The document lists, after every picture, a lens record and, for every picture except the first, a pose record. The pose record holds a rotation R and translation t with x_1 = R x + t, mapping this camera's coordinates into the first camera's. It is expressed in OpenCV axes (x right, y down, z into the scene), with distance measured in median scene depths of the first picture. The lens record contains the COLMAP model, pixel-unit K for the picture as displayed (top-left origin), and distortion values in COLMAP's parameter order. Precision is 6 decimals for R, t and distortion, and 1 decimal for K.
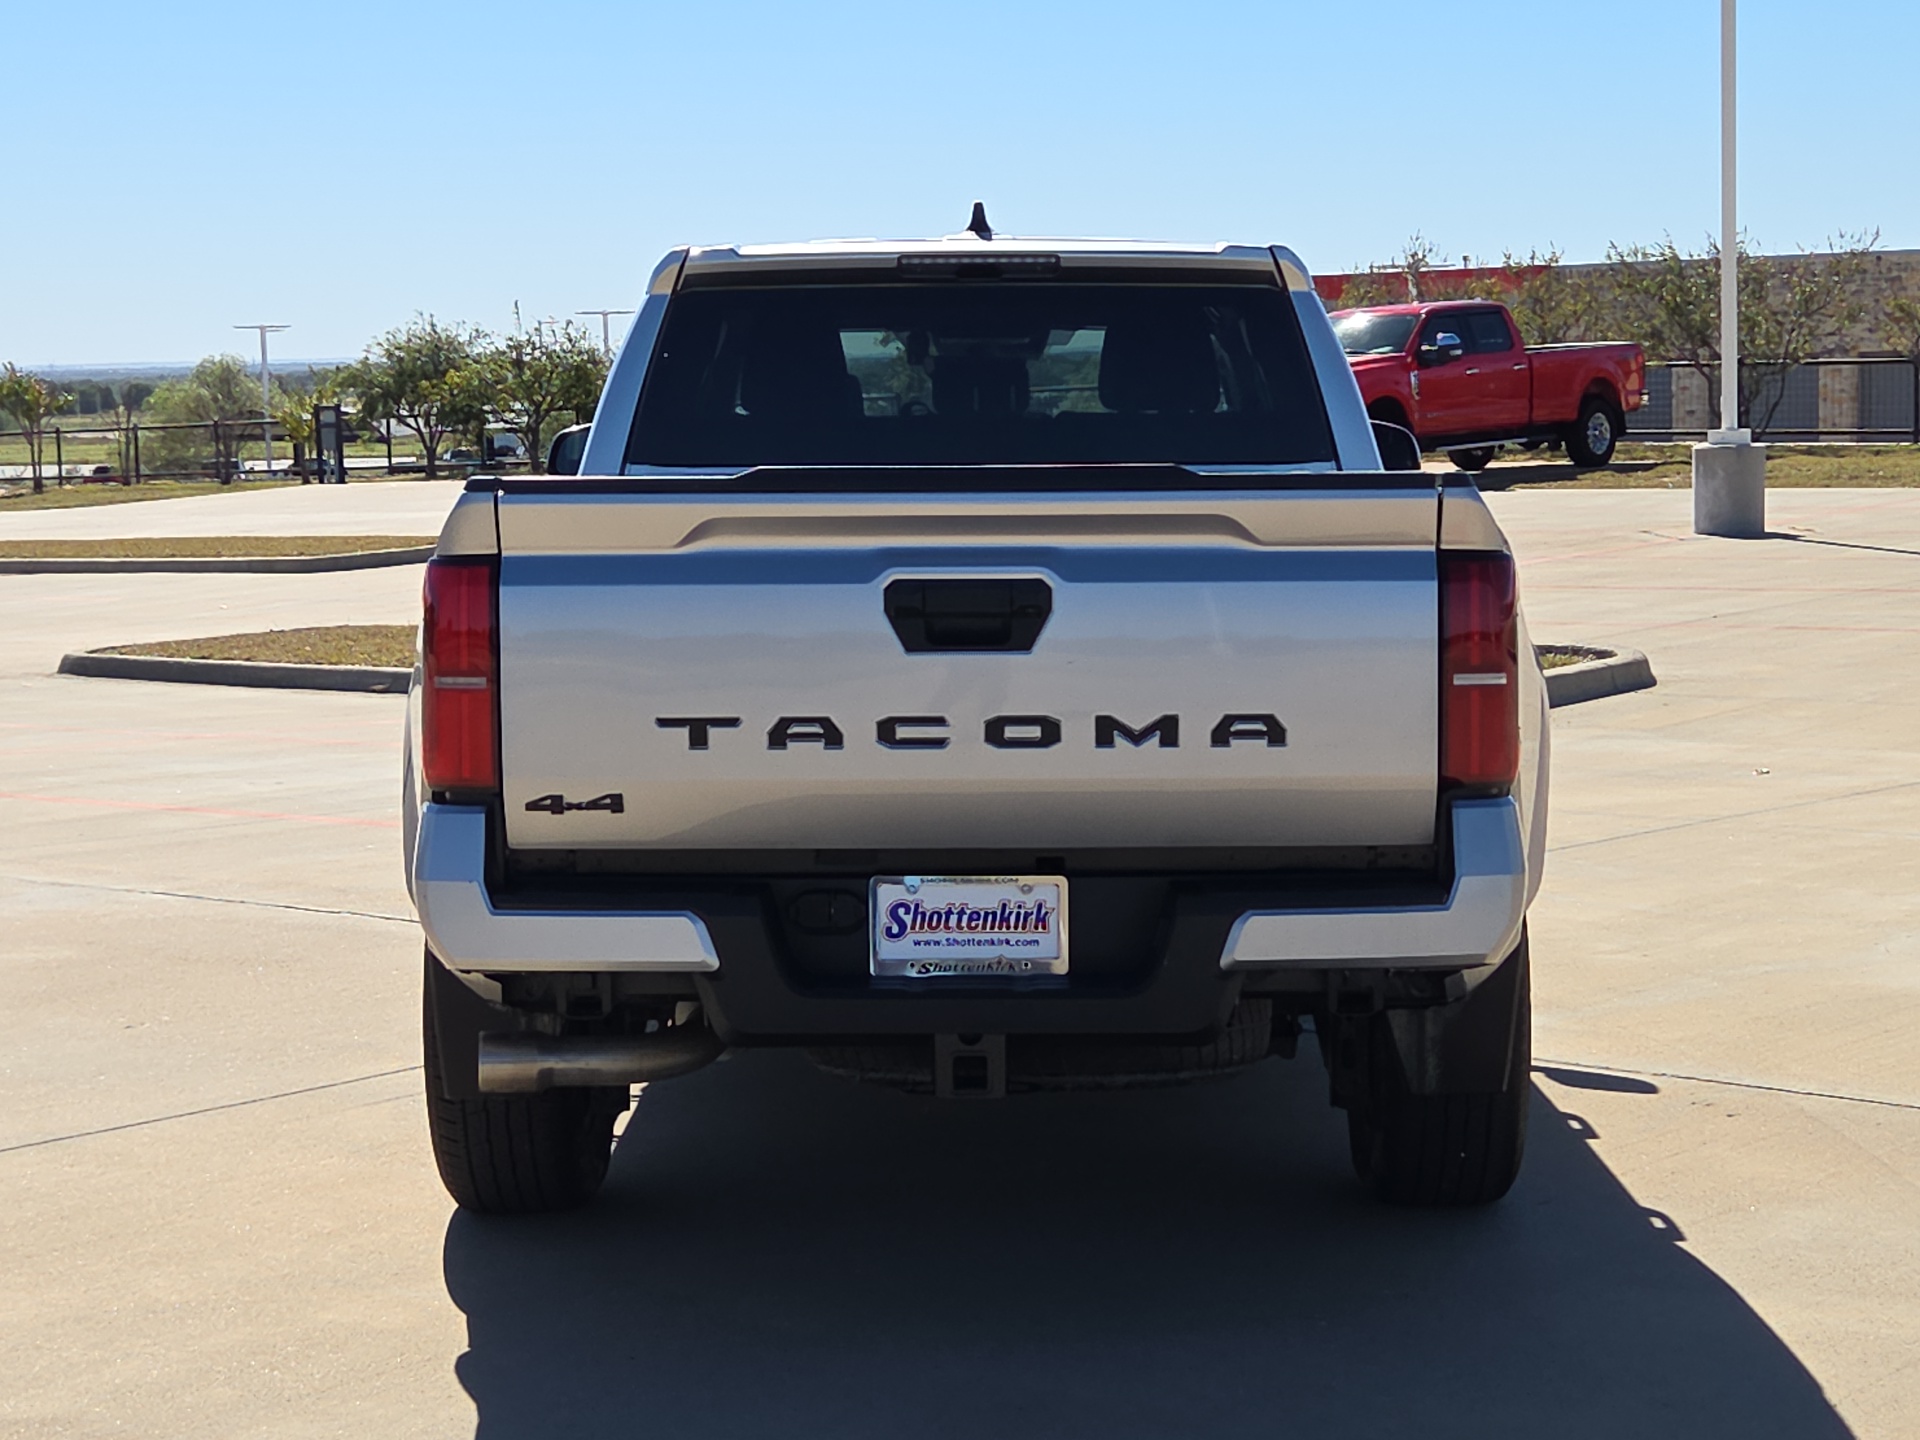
lens RADIAL K [[3585.9, 0, 961.9], [0, 3585.9, 706.7], [0, 0, 1]] dist [0.124403, 0.000000]
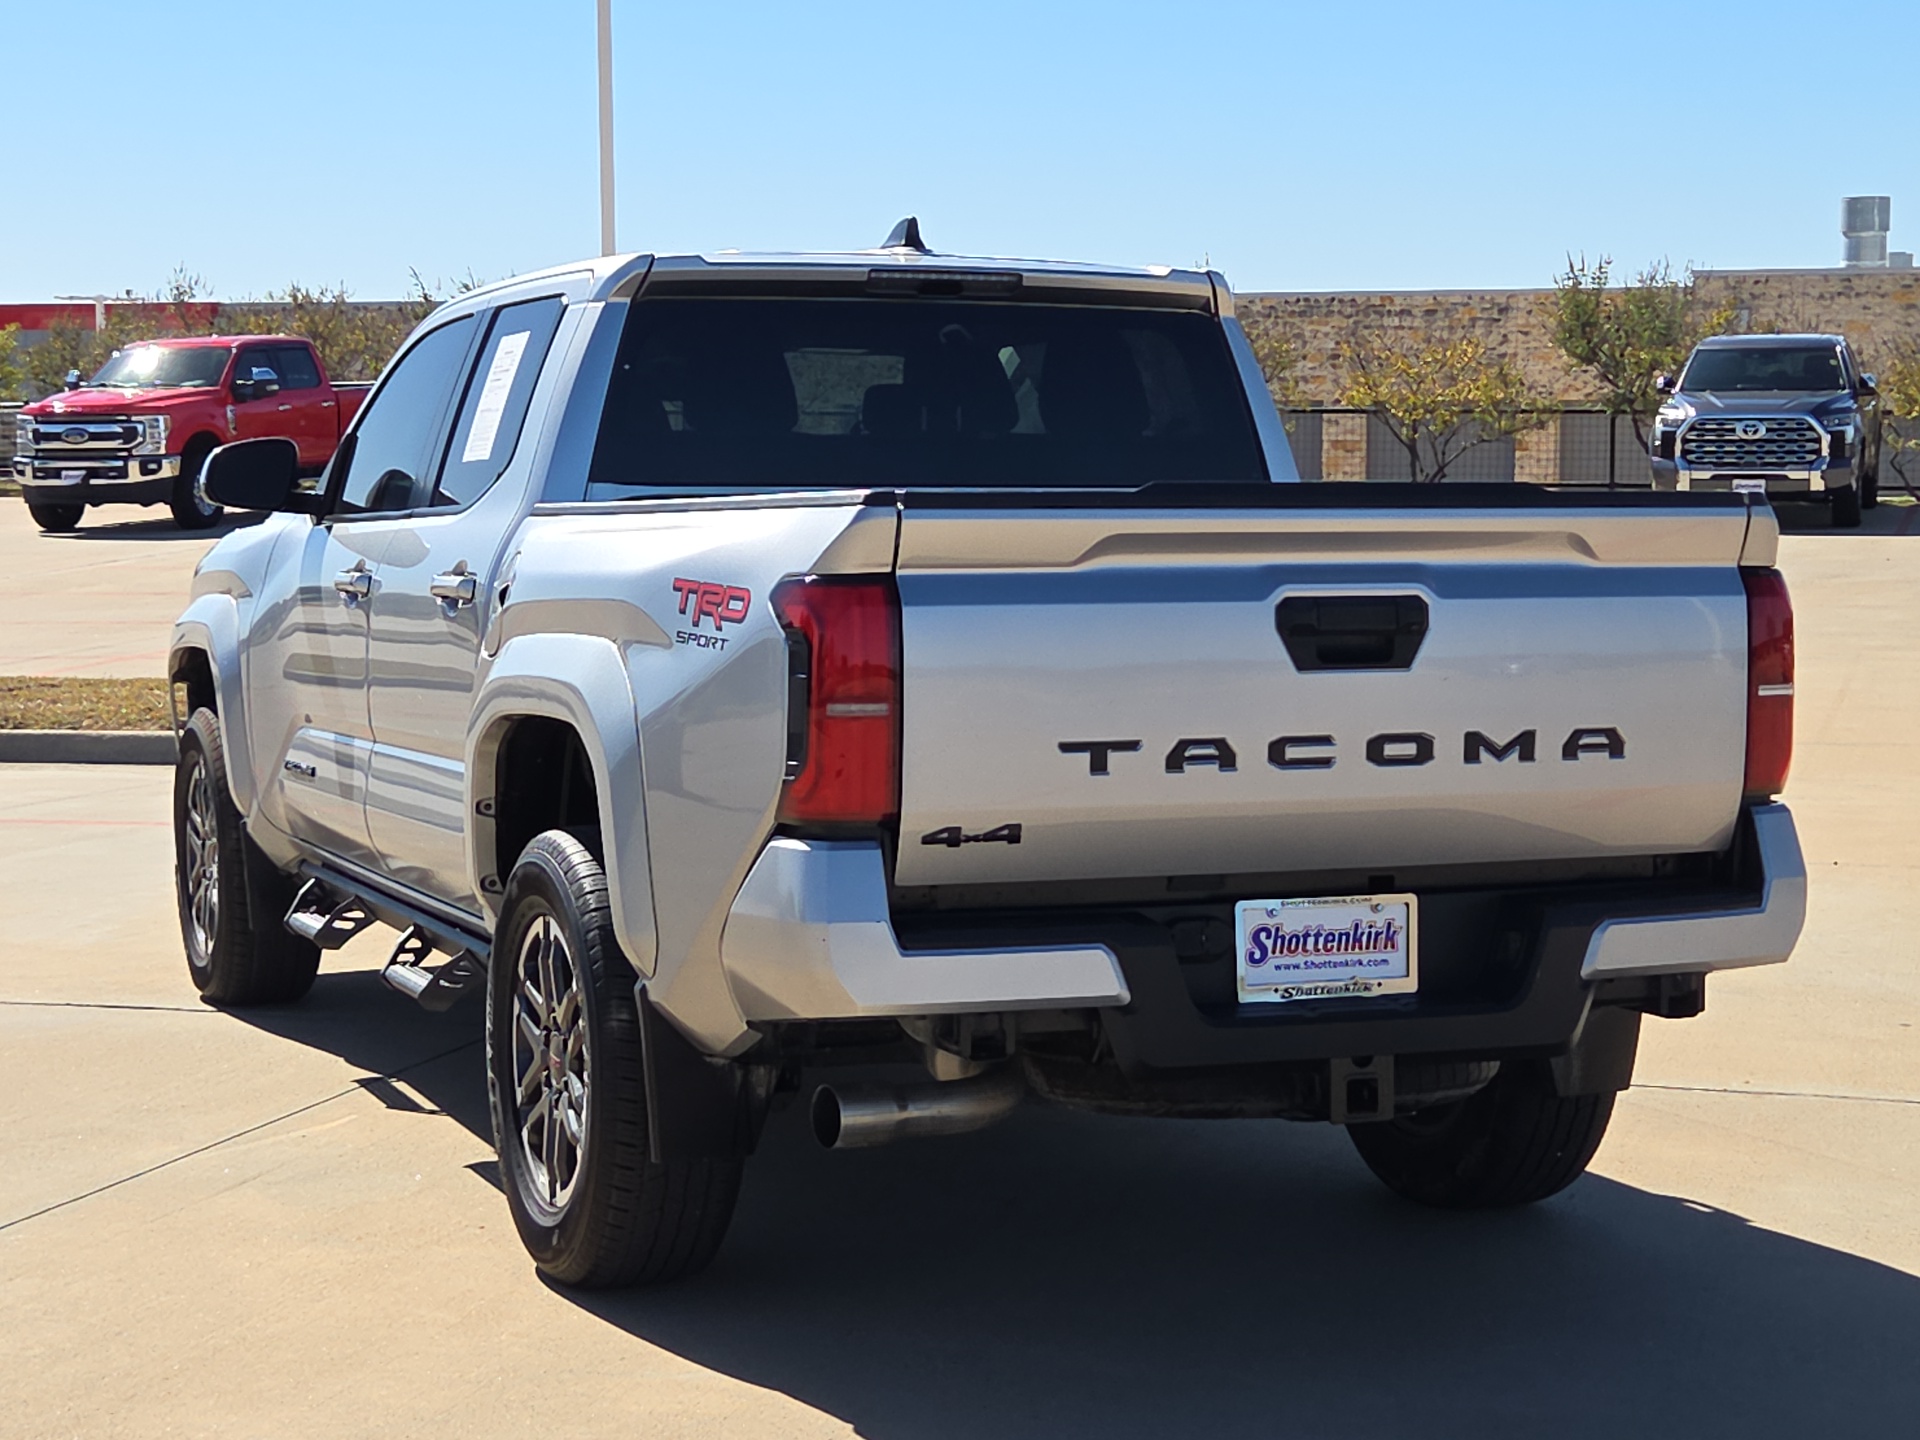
lens RADIAL K [[3585.9, 0, 977.4], [0, 3585.9, 719.8], [0, 0, 1]] dist [0.124403, 0.000000]
pose [[0.918768, -0.017575, 0.394407, -0.478490], [0.020770, 0.999777, -0.003833, 0.000143], [-0.394252, 0.011713, 0.918928, 0.129802]]
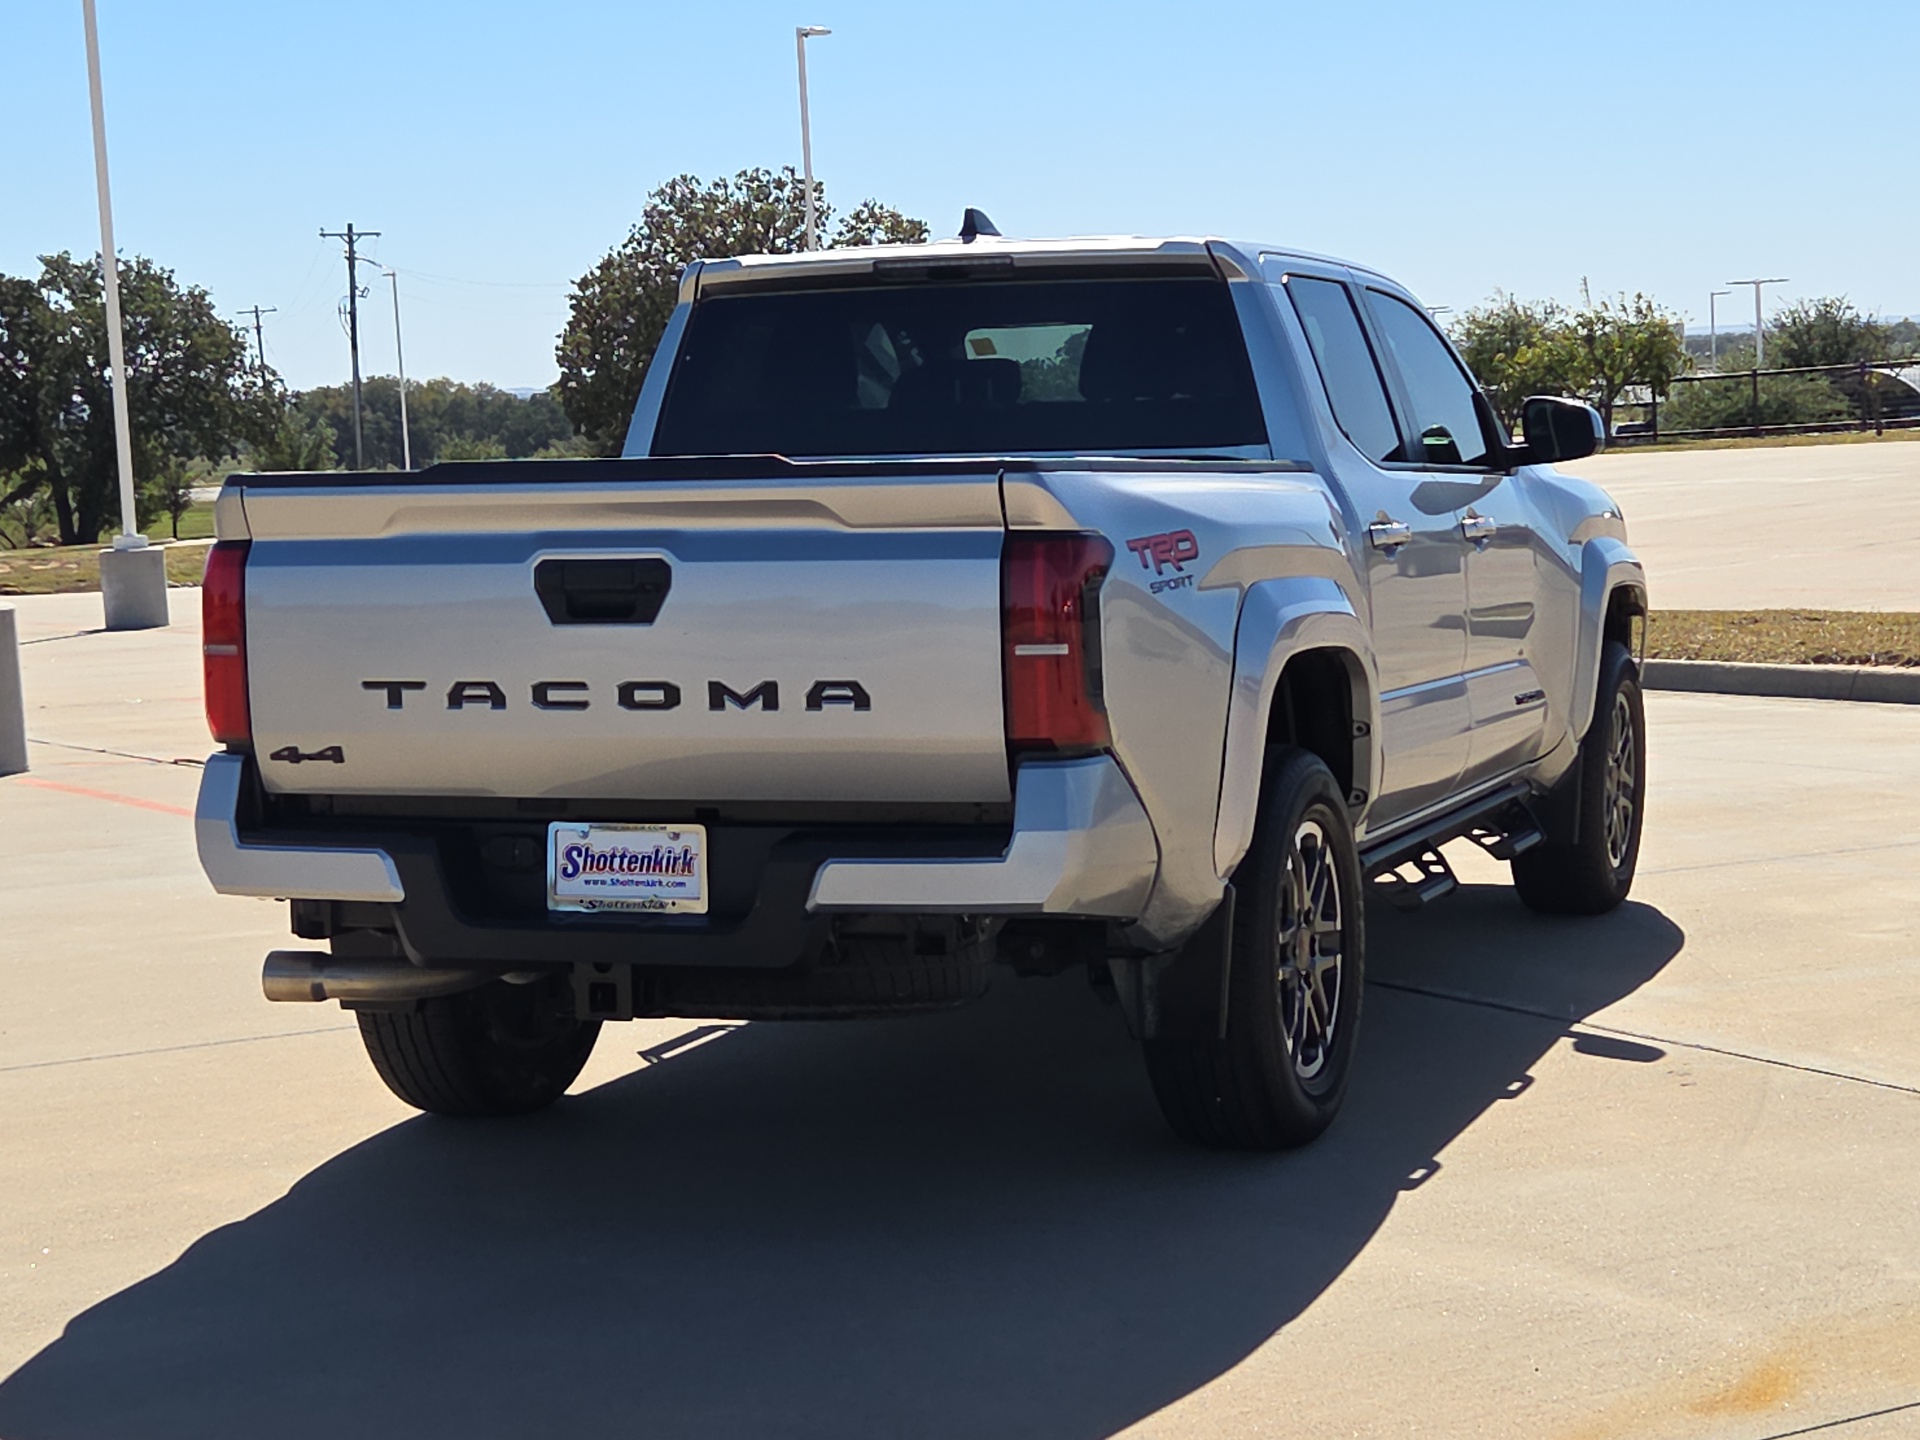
lens RADIAL K [[3585.9, 0, 965.0], [0, 3585.9, 720.2], [0, 0, 1]] dist [0.124403, 0.000000]
pose [[0.943226, 0.009835, -0.332006, 0.477812], [-0.006428, 0.999915, 0.011358, 0.001351], [0.332089, -0.008579, 0.943209, -0.025162]]
